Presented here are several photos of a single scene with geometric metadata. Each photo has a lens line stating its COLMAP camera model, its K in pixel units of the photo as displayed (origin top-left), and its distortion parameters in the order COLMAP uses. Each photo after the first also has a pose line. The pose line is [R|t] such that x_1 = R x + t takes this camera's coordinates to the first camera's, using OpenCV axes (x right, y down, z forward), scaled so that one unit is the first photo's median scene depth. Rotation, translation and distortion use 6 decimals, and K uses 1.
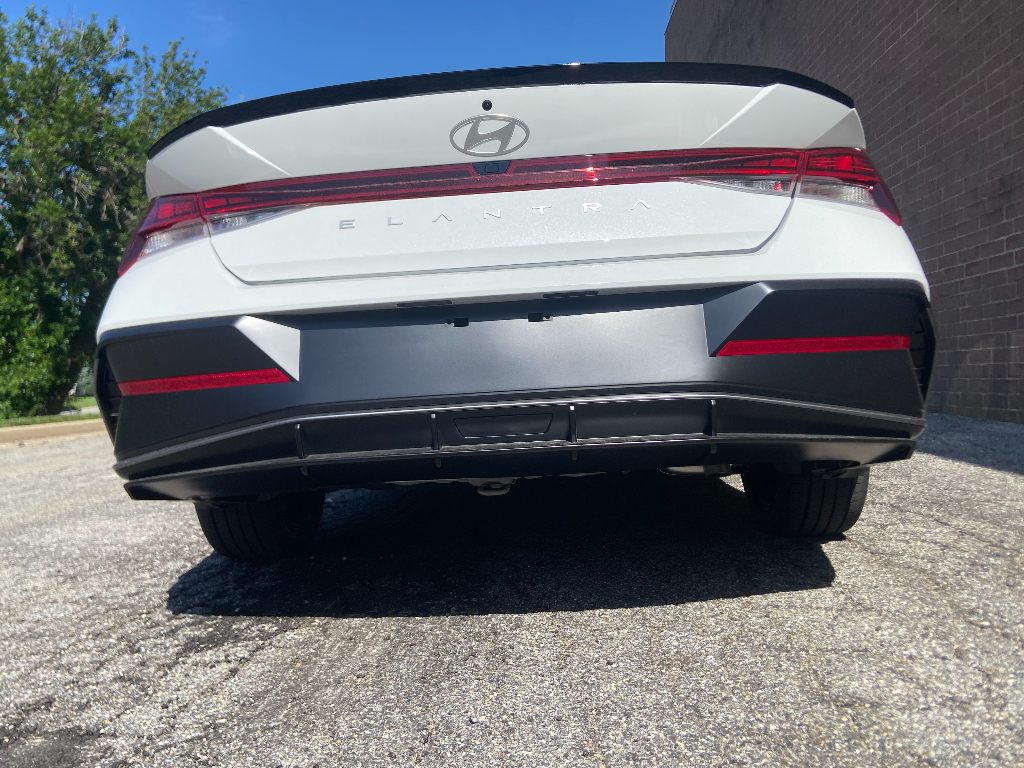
lens RADIAL K [[827.5, 0, 505.0], [0, 827.5, 385.7], [0, 0, 1]] dist [0.099628, -0.126942]
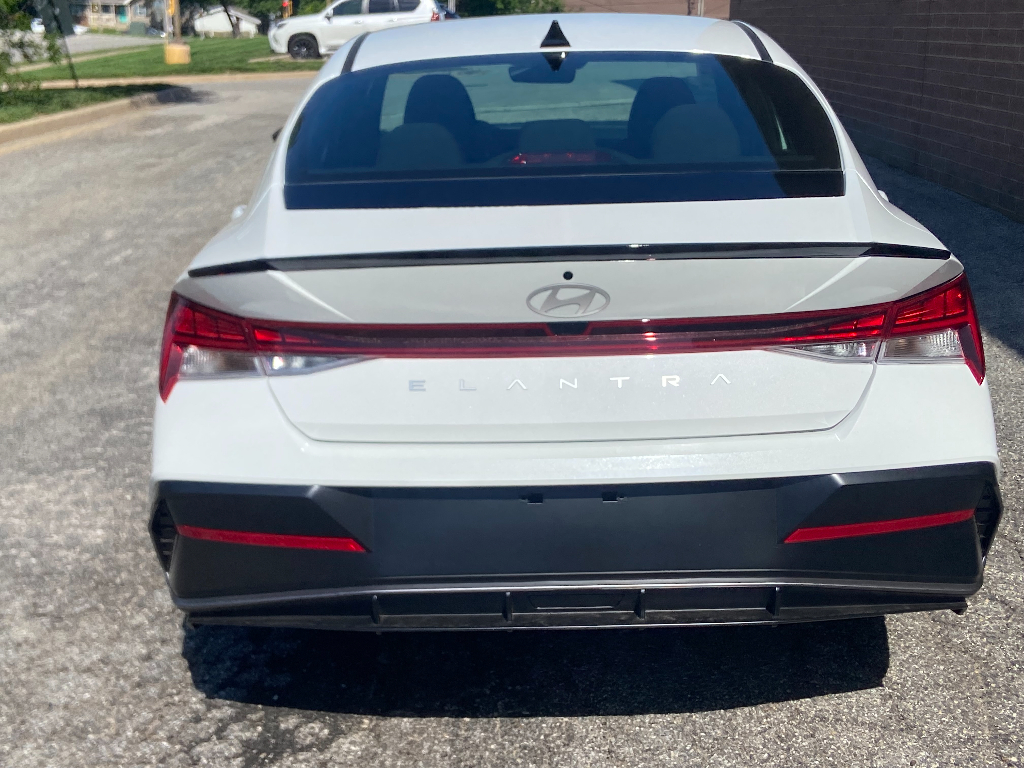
lens RADIAL K [[1307.7, 0, 516.5], [0, 1307.7, 384.4], [0, 0, 1]] dist [0.059236, 0.012994]
pose [[0.998696, 0.019228, 0.047294, -0.131806], [-0.031011, 0.964361, 0.262765, -0.536994], [-0.040556, -0.263889, 0.963700, -0.417784]]
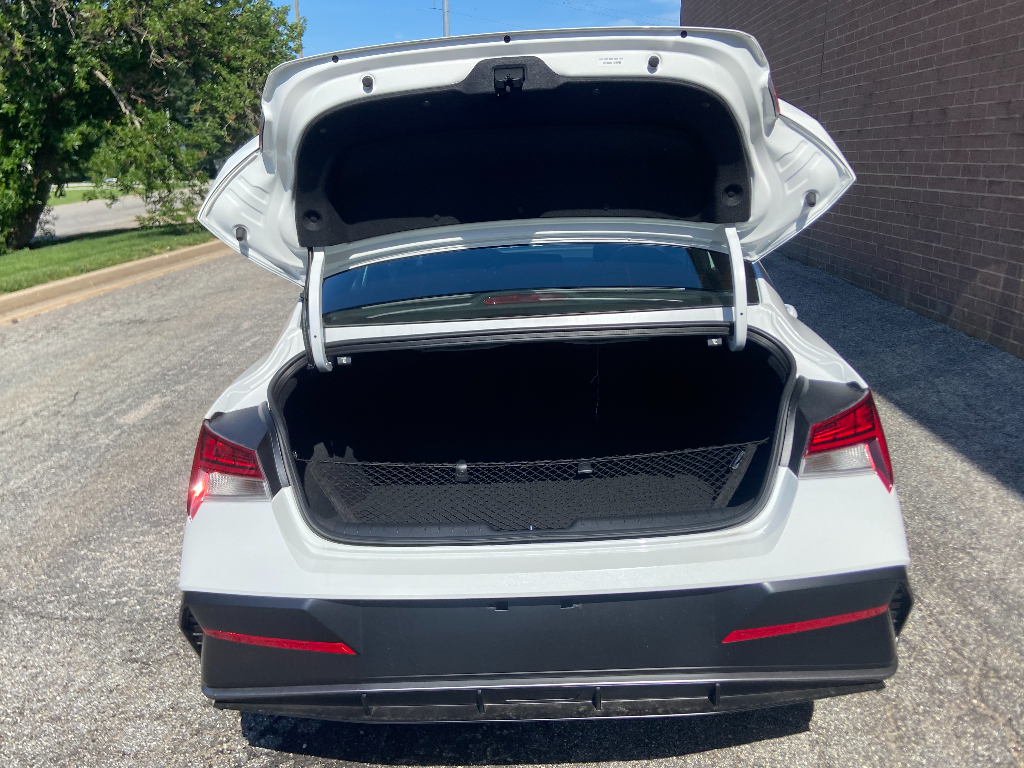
lens RADIAL K [[861.2, 0, 512.0], [0, 861.2, 384.0], [0, 0, 1]] dist [0.105377, -0.138607]
pose [[0.999889, -0.006887, 0.013215, -0.044672], [0.003459, 0.969847, 0.243691, -0.573993], [-0.014495, -0.243618, 0.969763, -0.075526]]
